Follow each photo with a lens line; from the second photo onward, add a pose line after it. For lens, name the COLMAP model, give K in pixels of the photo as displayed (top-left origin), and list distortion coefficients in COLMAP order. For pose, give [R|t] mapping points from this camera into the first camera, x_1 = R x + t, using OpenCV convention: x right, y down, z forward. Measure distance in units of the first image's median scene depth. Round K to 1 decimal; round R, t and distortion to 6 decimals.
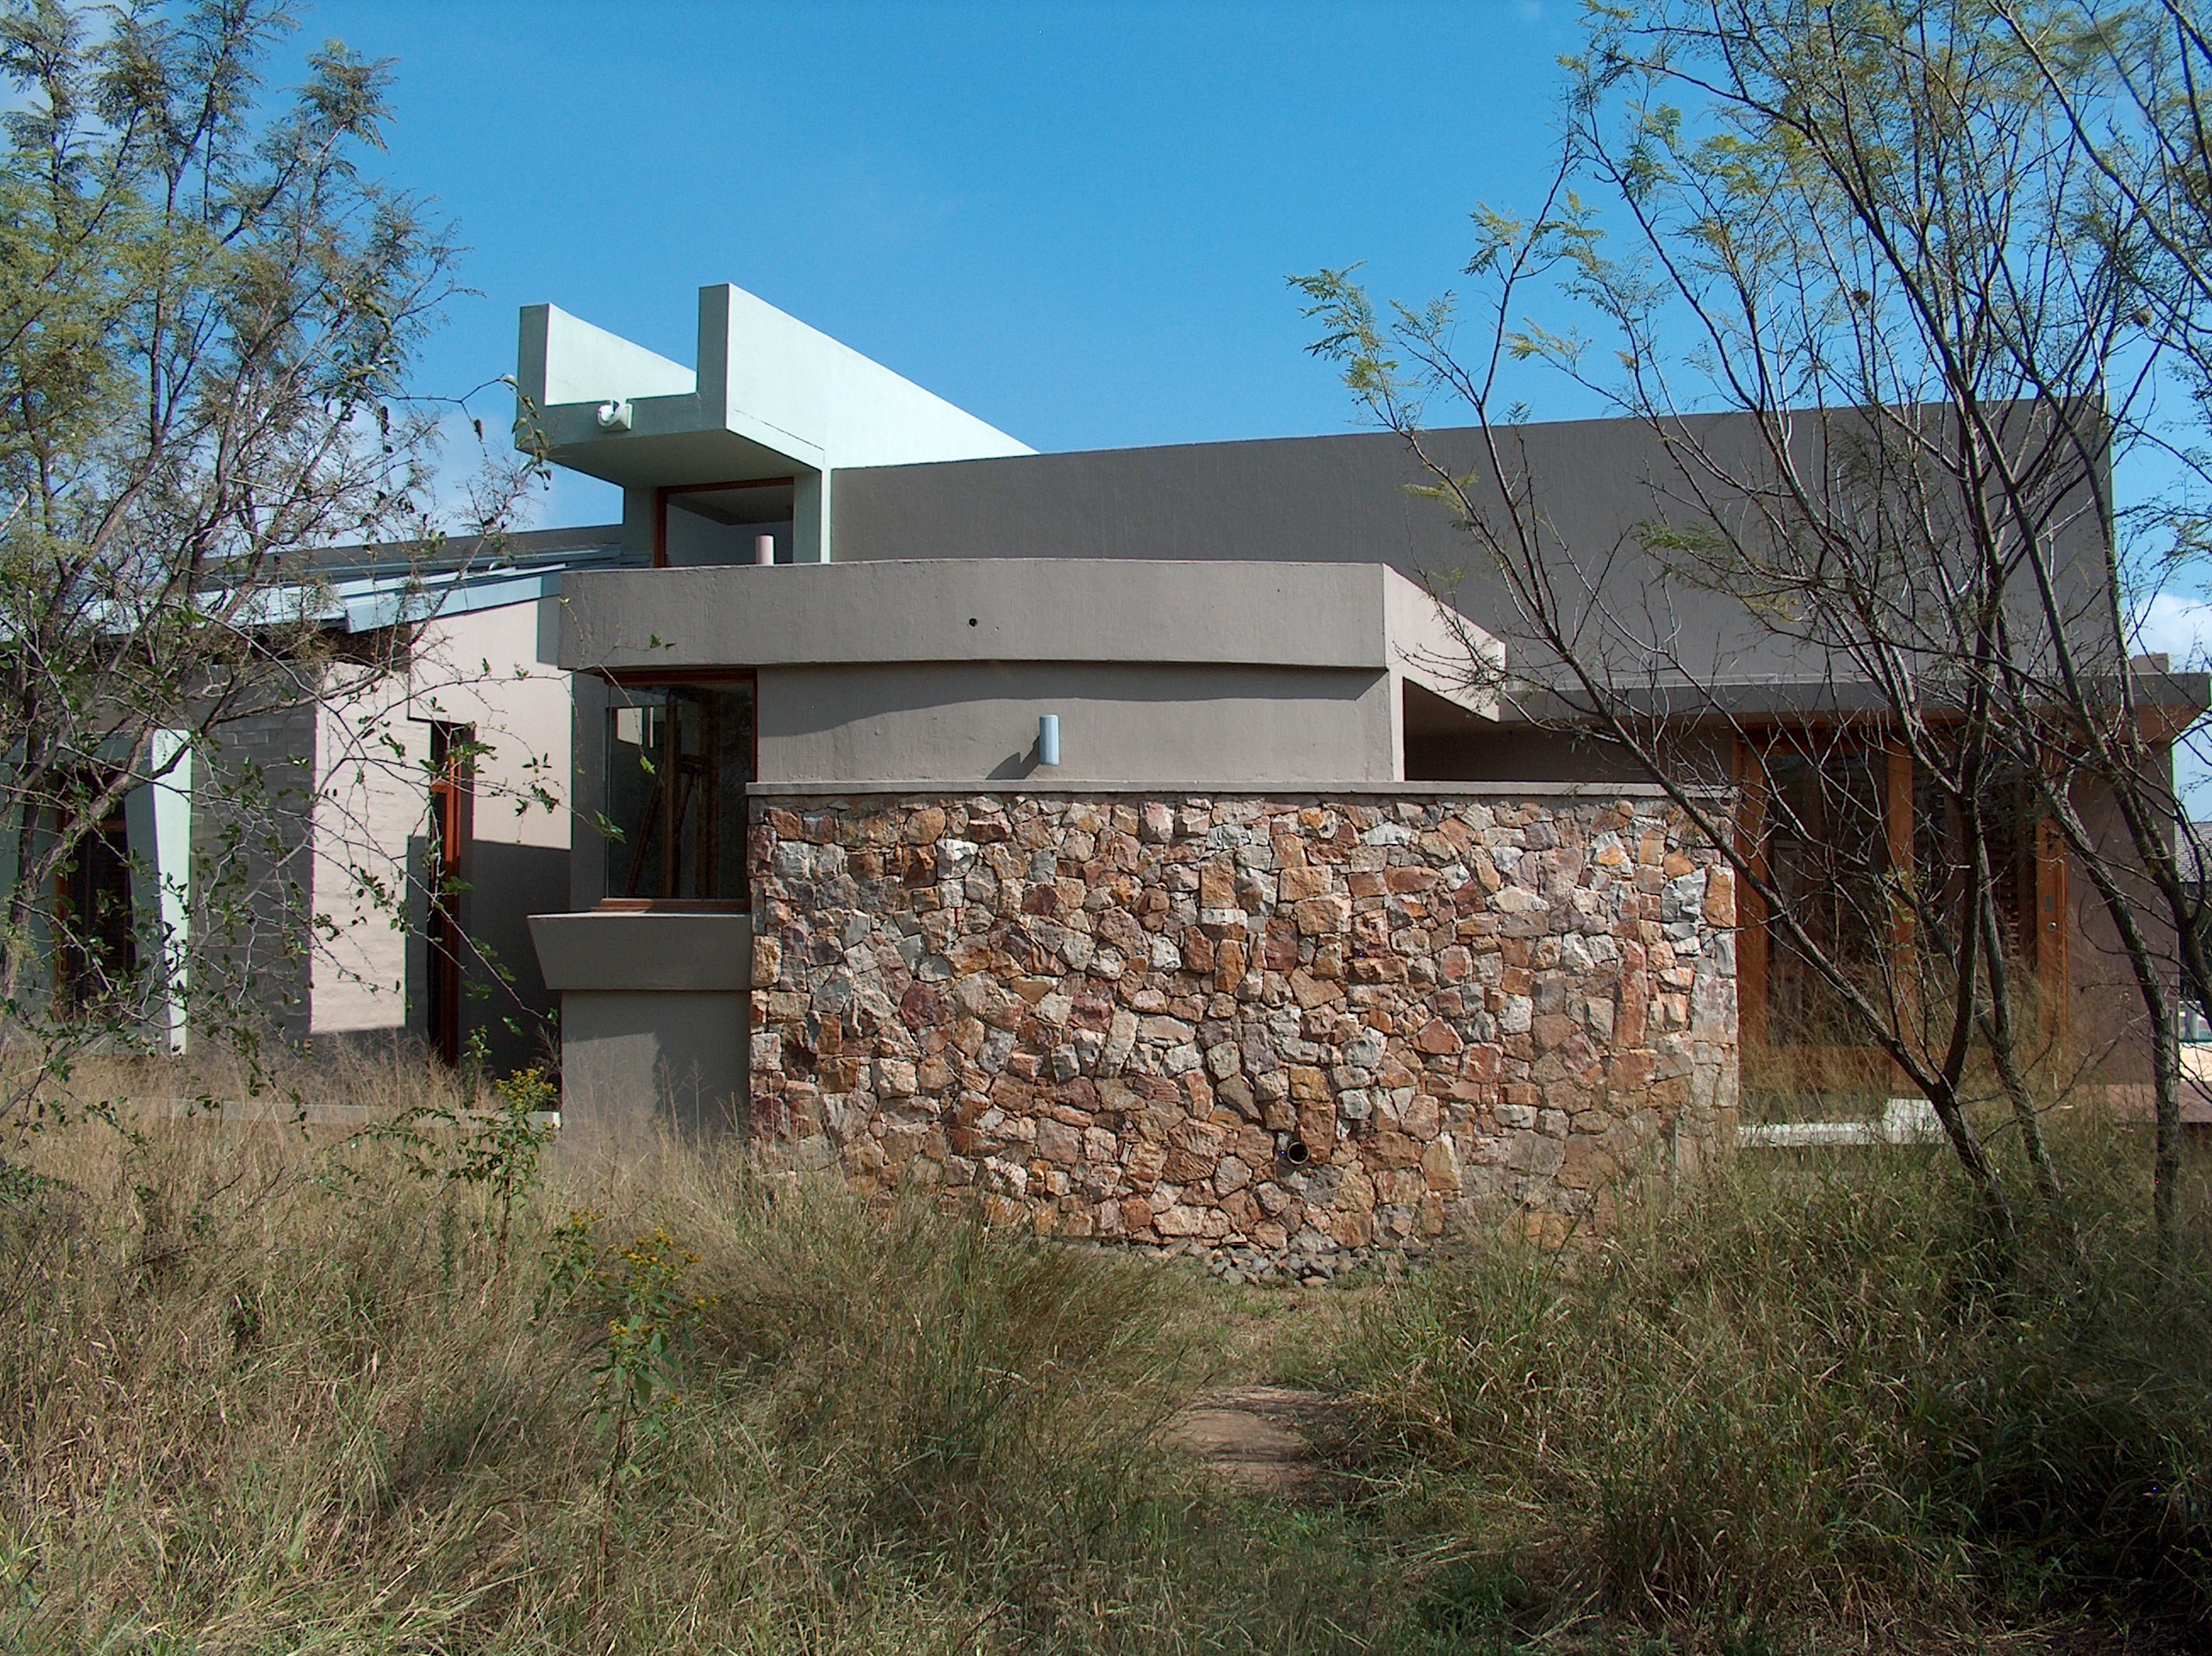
lens RADIAL K [[2444.5, 0, 1105.5], [0, 2444.5, 829.3], [0, 0, 1]] dist [-0.174347, 0.000000]
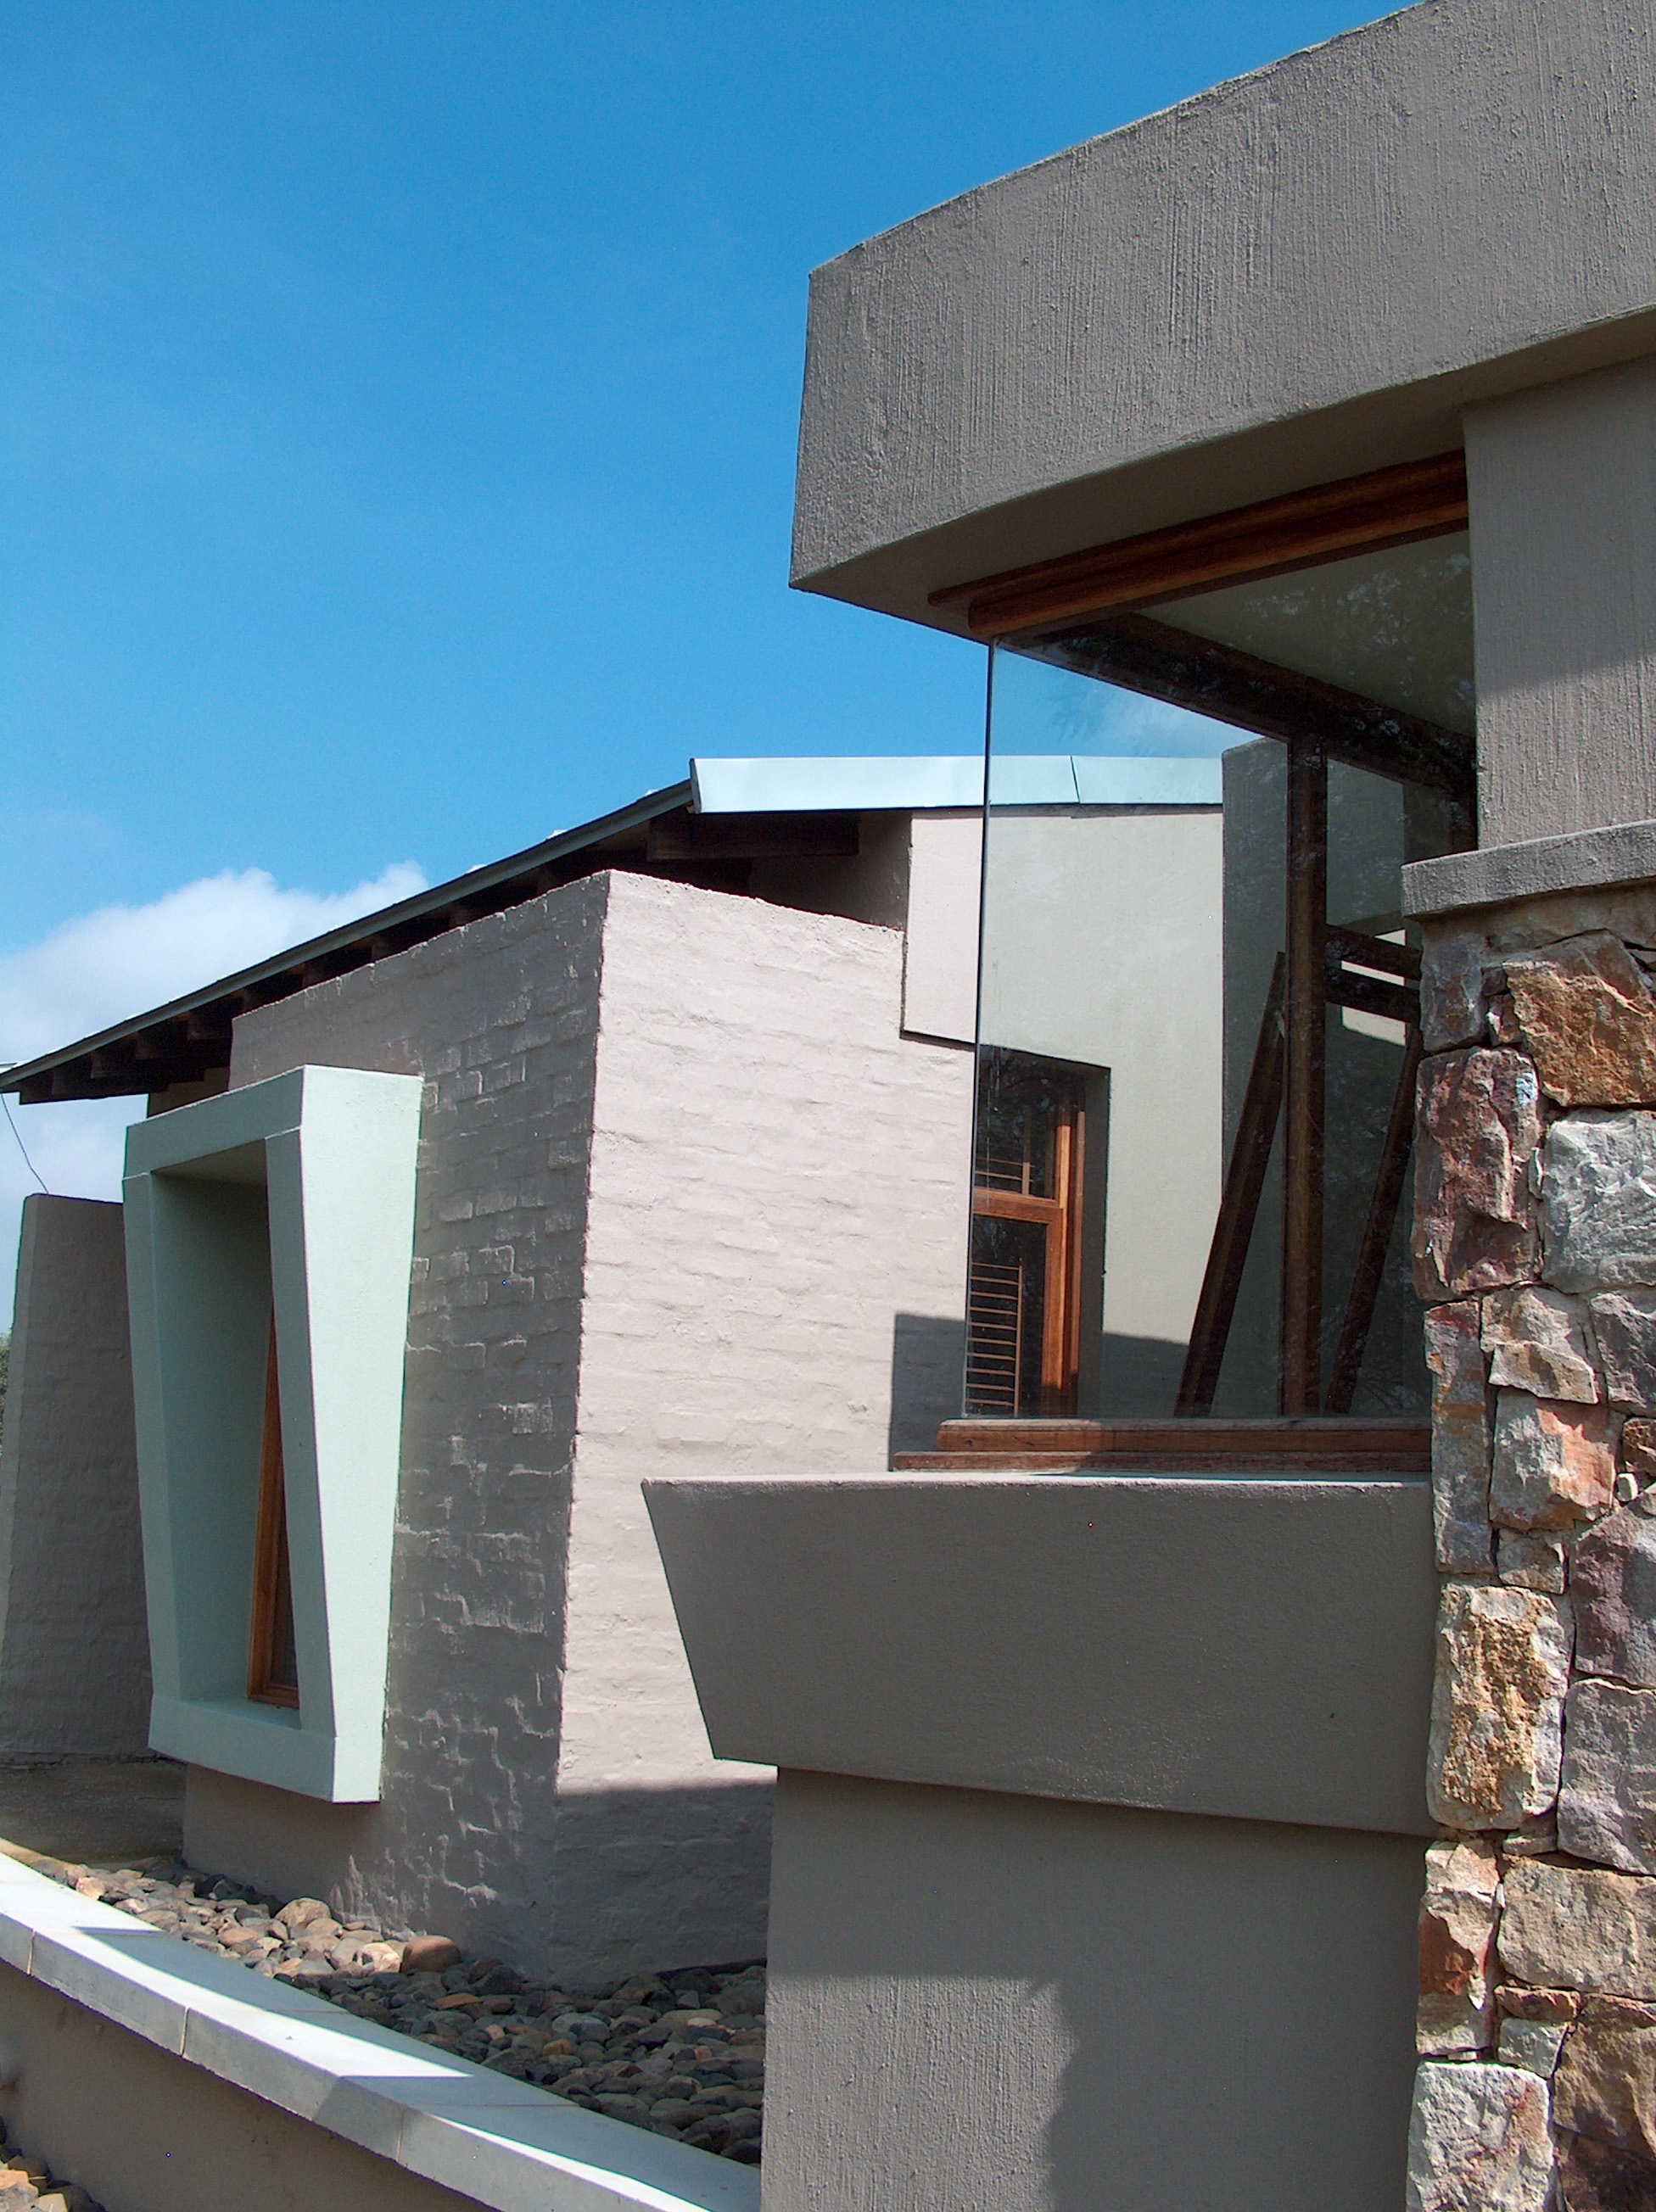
lens RADIAL K [[2444.5, 0, 831.0], [0, 2444.5, 1106.9], [0, 0, 1]] dist [-0.174347, 0.000000]
pose [[0.819615, -0.062807, -0.569461, -0.068203], [-0.022822, 0.989605, -0.141992, 0.033996], [0.572459, 0.129375, 0.809662, 0.800556]]
